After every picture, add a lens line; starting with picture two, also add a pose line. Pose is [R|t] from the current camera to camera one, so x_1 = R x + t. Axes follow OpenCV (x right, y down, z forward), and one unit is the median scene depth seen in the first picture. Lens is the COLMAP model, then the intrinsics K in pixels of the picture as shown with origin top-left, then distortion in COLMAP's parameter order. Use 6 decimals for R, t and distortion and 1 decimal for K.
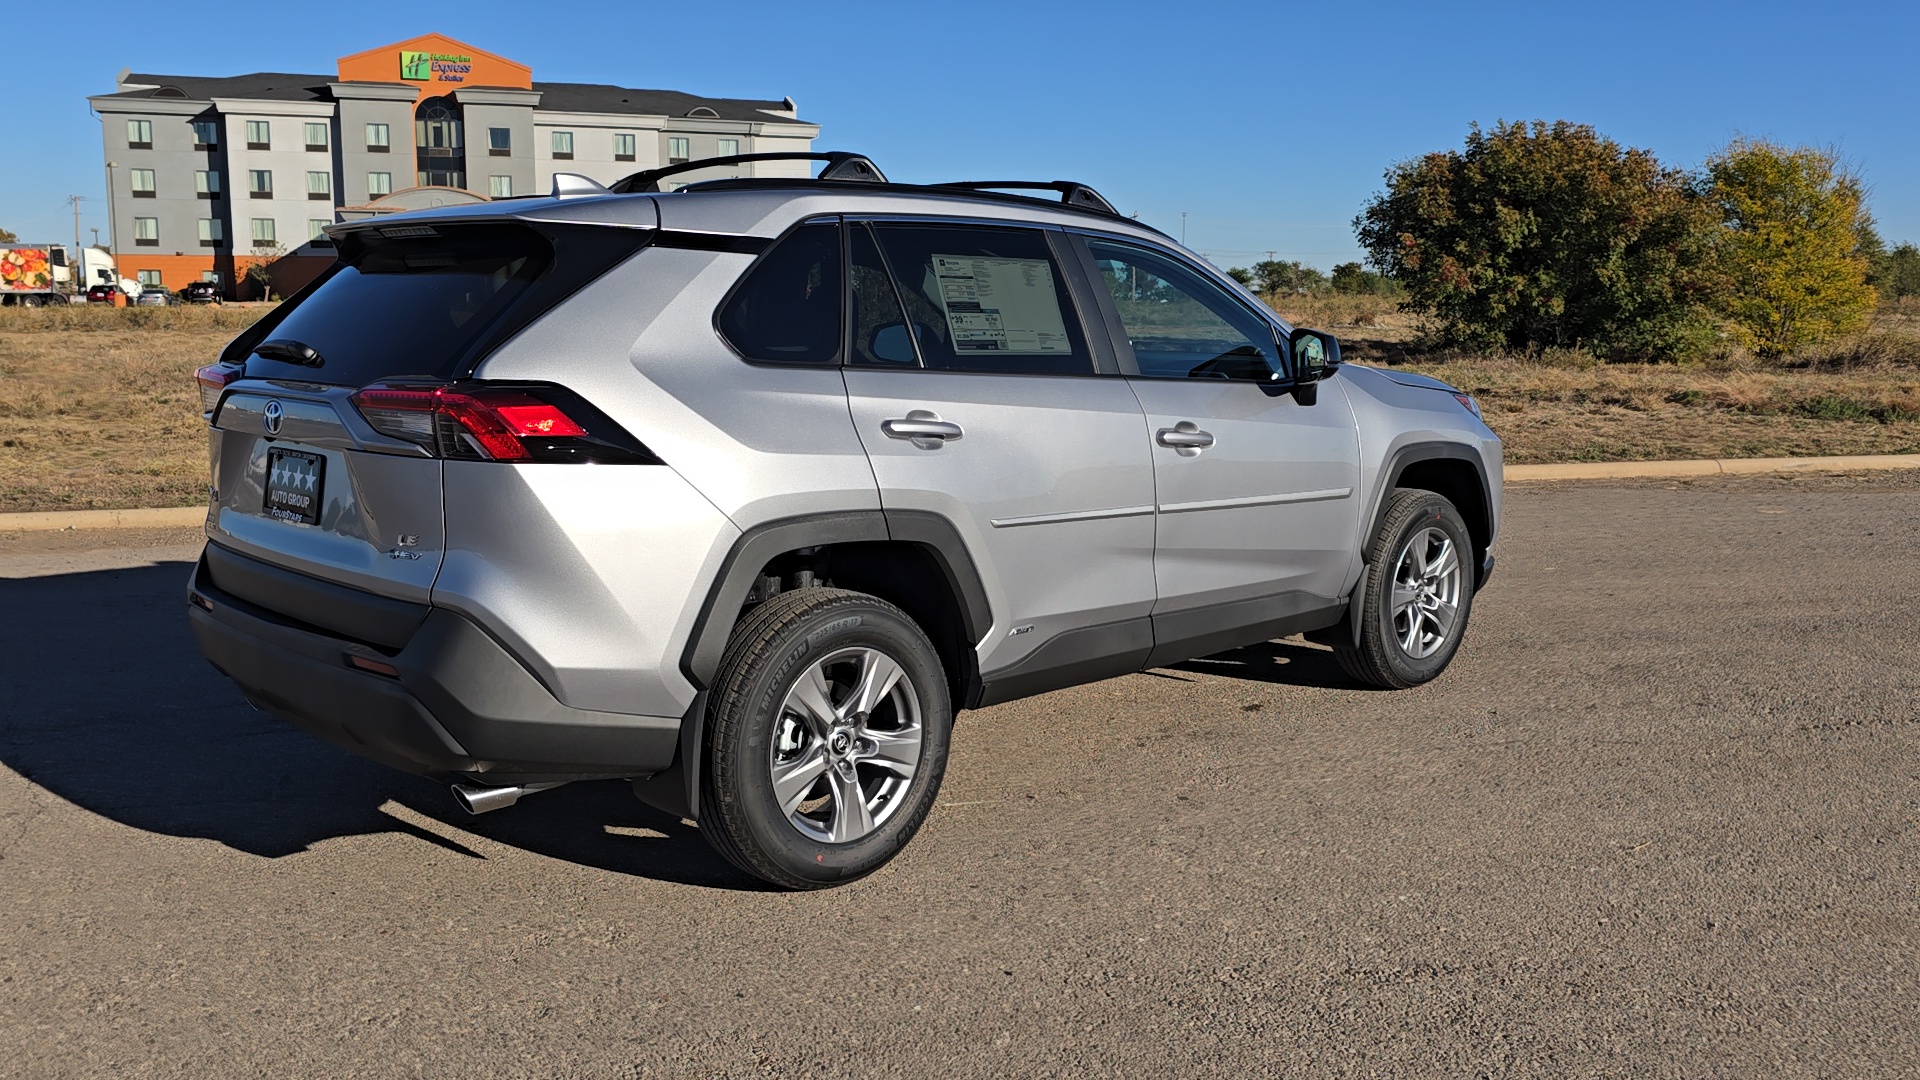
lens RADIAL K [[1613.8, 0, 990.0], [0, 1613.8, 518.8], [0, 0, 1]] dist [0.010225, -0.039060]
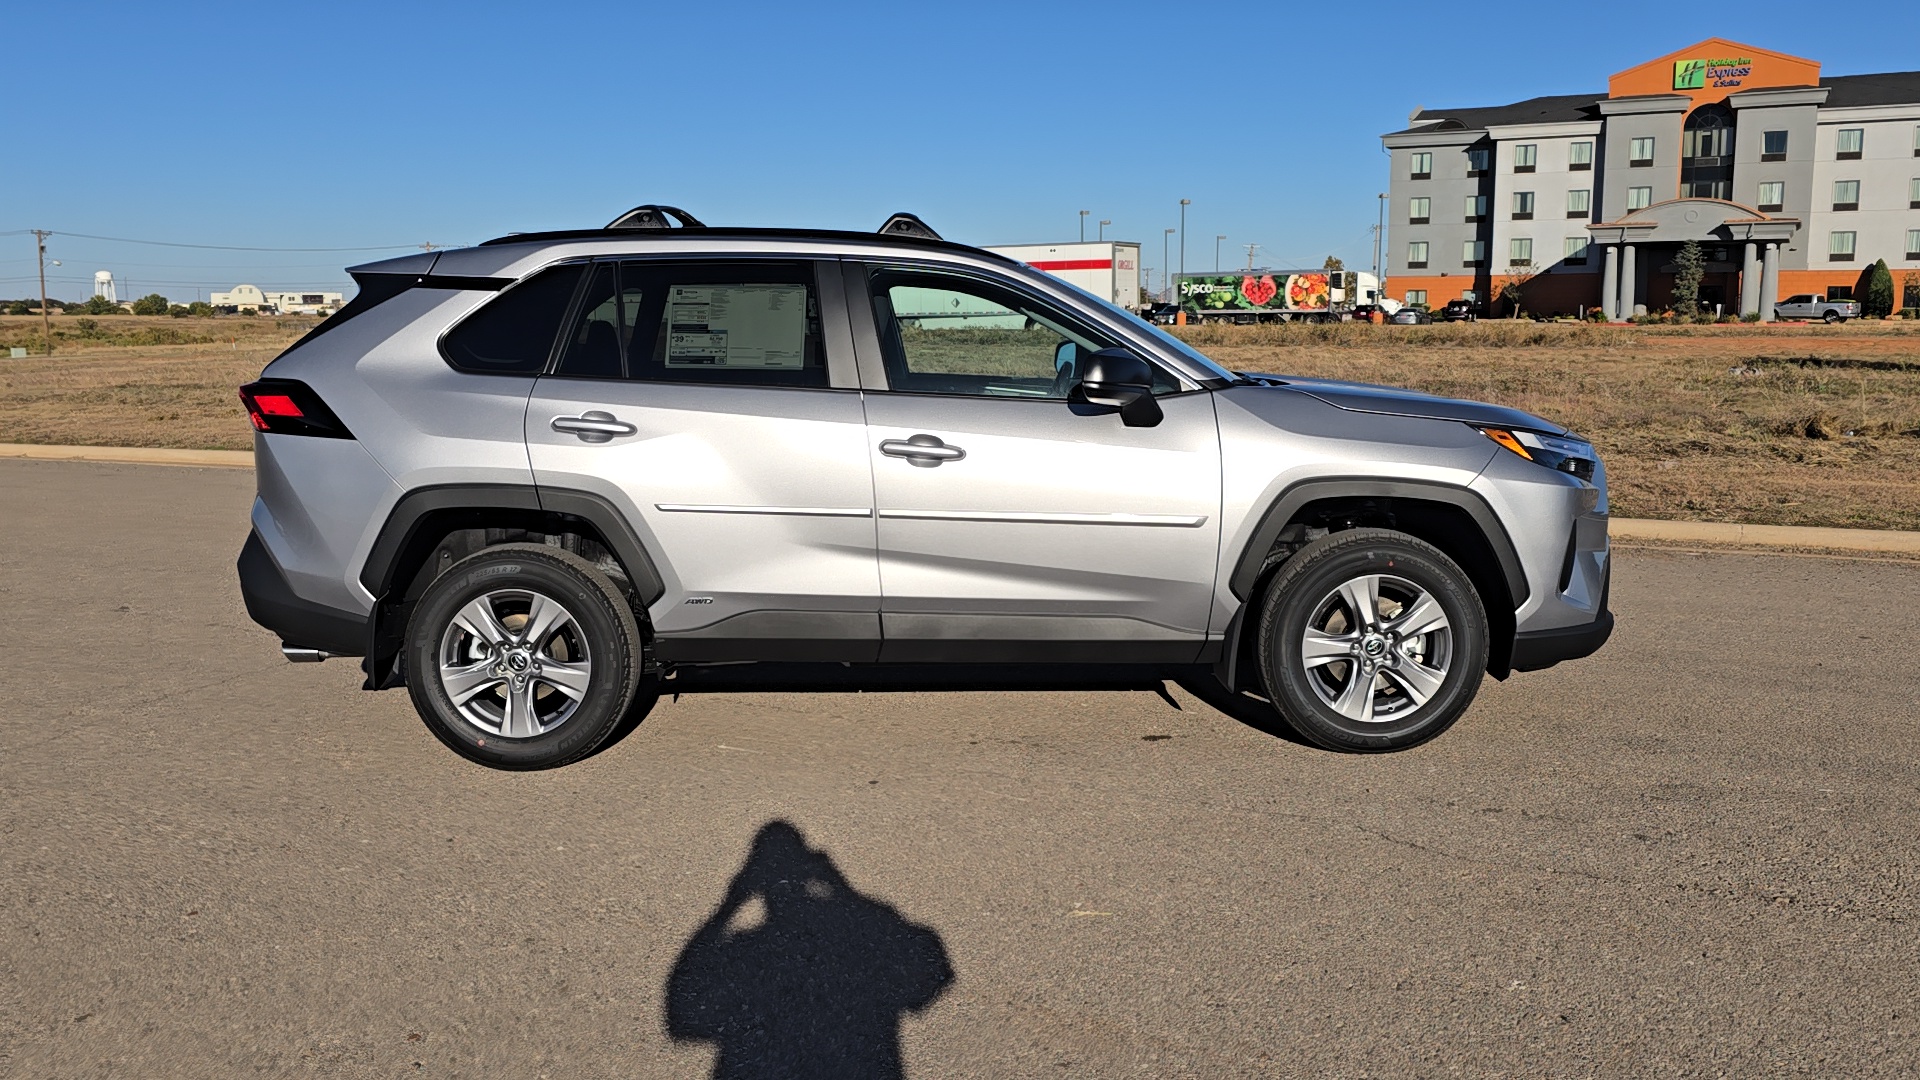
lens RADIAL K [[1613.8, 0, 959.7], [0, 1613.8, 540.5], [0, 0, 1]] dist [0.010225, -0.039060]
pose [[0.699822, 0.089728, -0.708660, 0.051047], [-0.087246, 0.995388, 0.039874, -0.002012], [0.708969, 0.033923, 0.704423, 0.015336]]
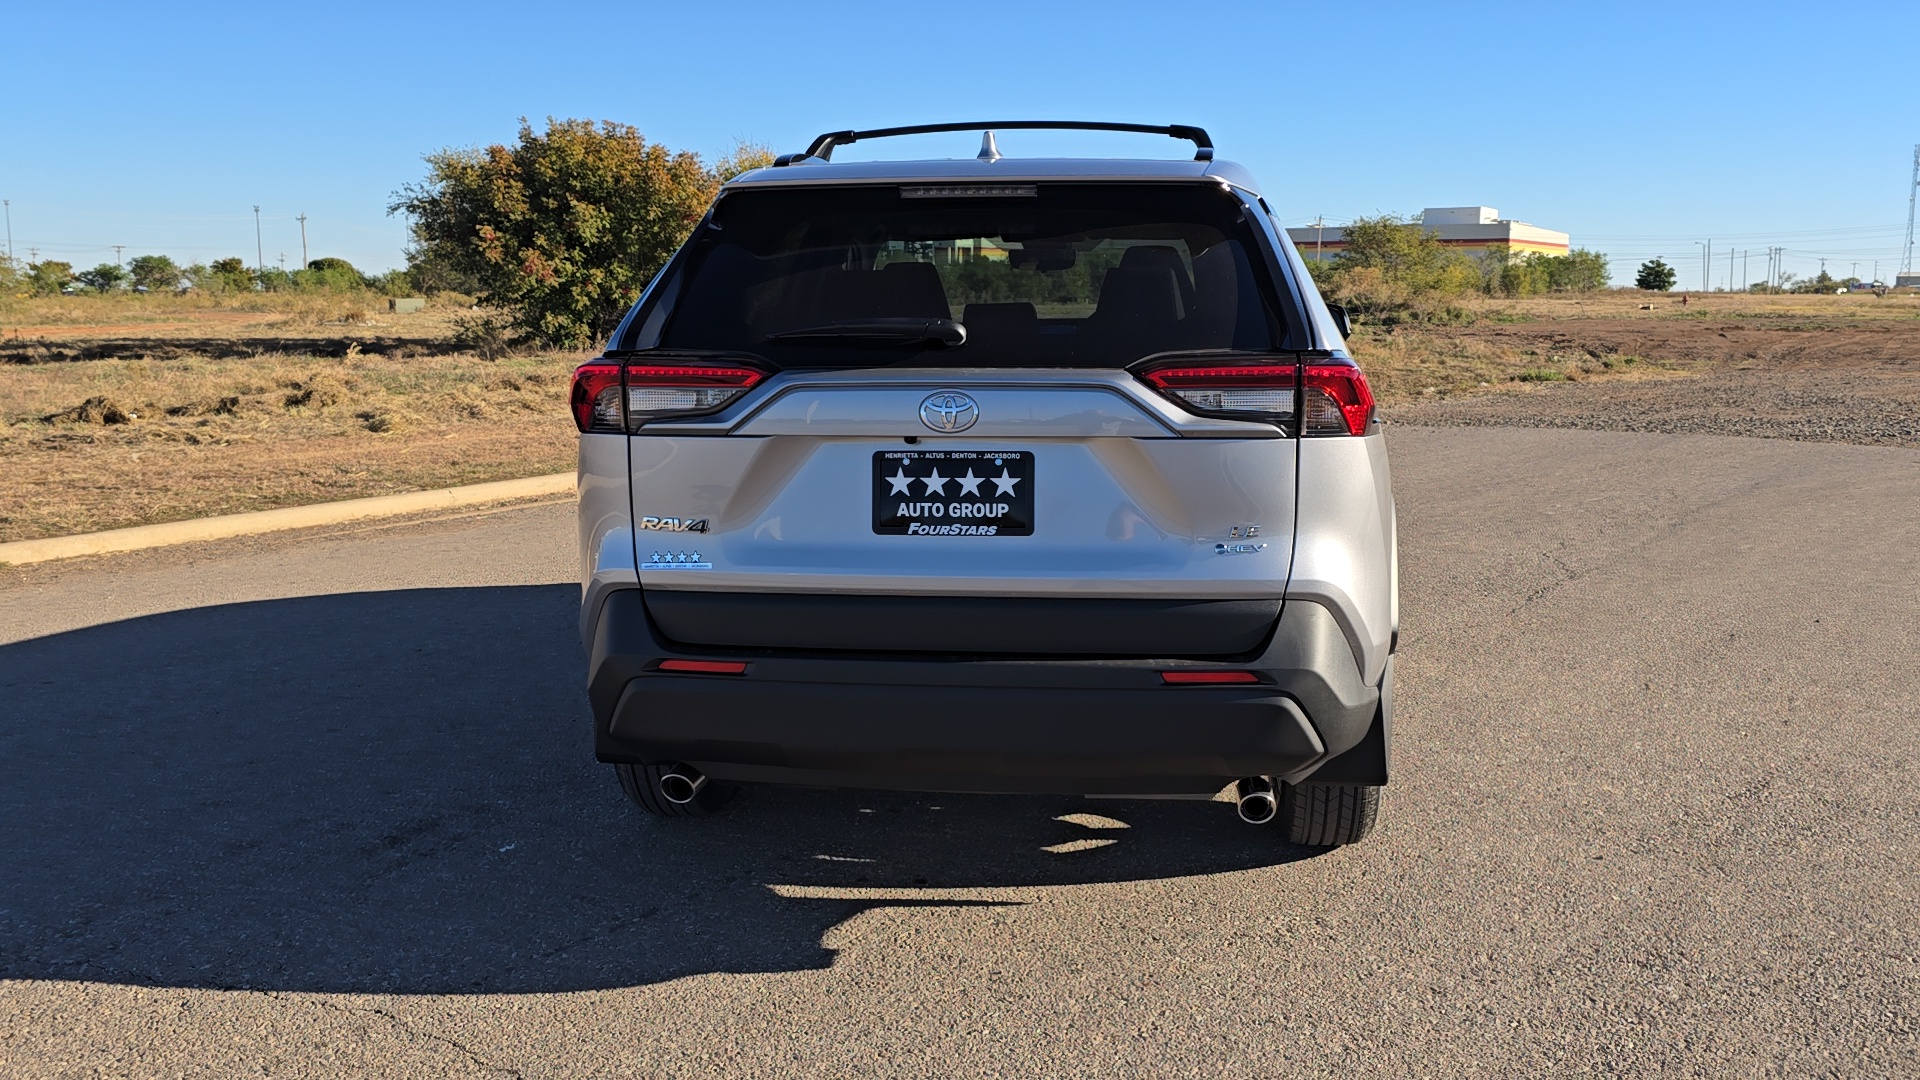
lens RADIAL K [[1613.8, 0, 967.1], [0, 1613.8, 485.9], [0, 0, 1]] dist [0.010225, -0.039060]
pose [[0.776922, -0.084569, 0.623891, -0.464707], [0.096059, 0.995258, 0.015287, -0.018040], [-0.622225, 0.048054, 0.781362, 0.170423]]
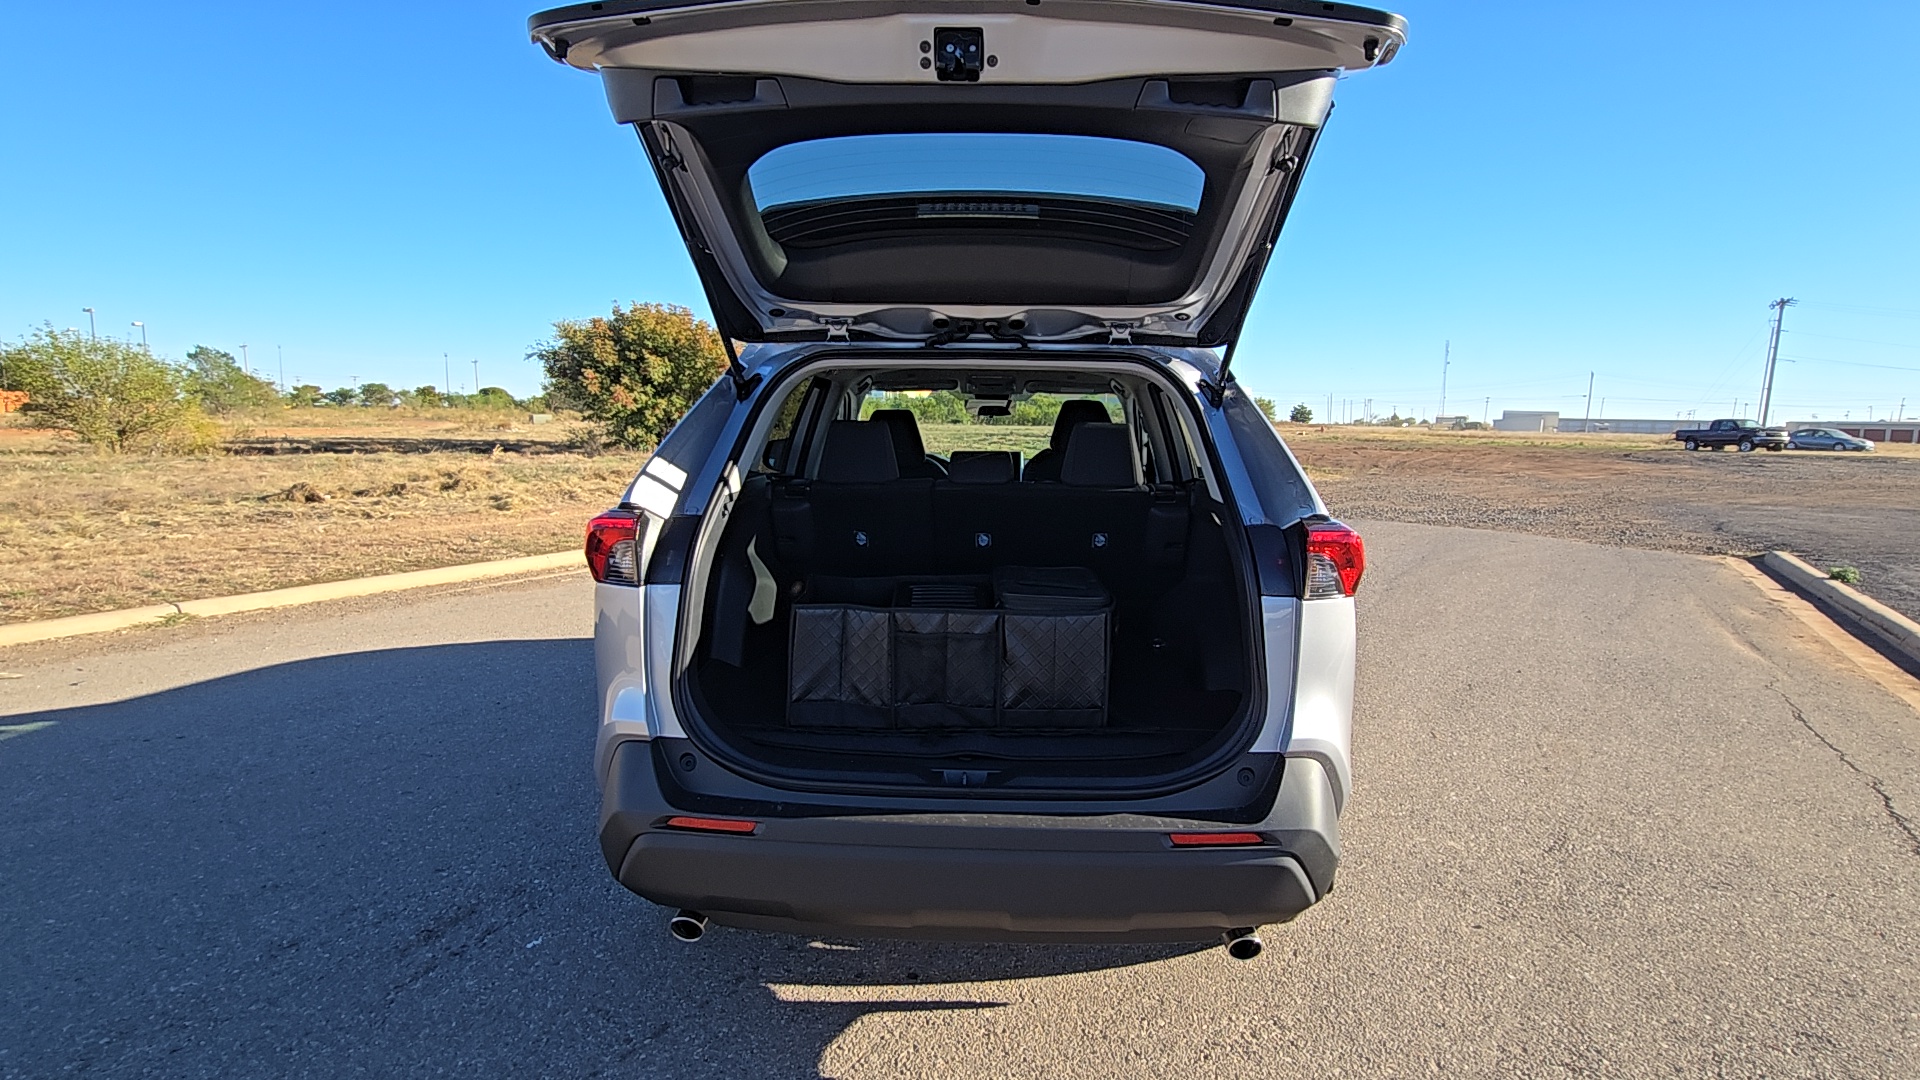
lens RADIAL K [[973.1, 0, 962.7], [0, 973.1, 540.0], [0, 0, 1]] dist [0.003925, -0.003332]
pose [[0.731751, -0.080713, 0.676776, -0.378689], [0.083494, 0.996100, 0.028520, -0.046732], [-0.676439, 0.035637, 0.735636, 0.308934]]
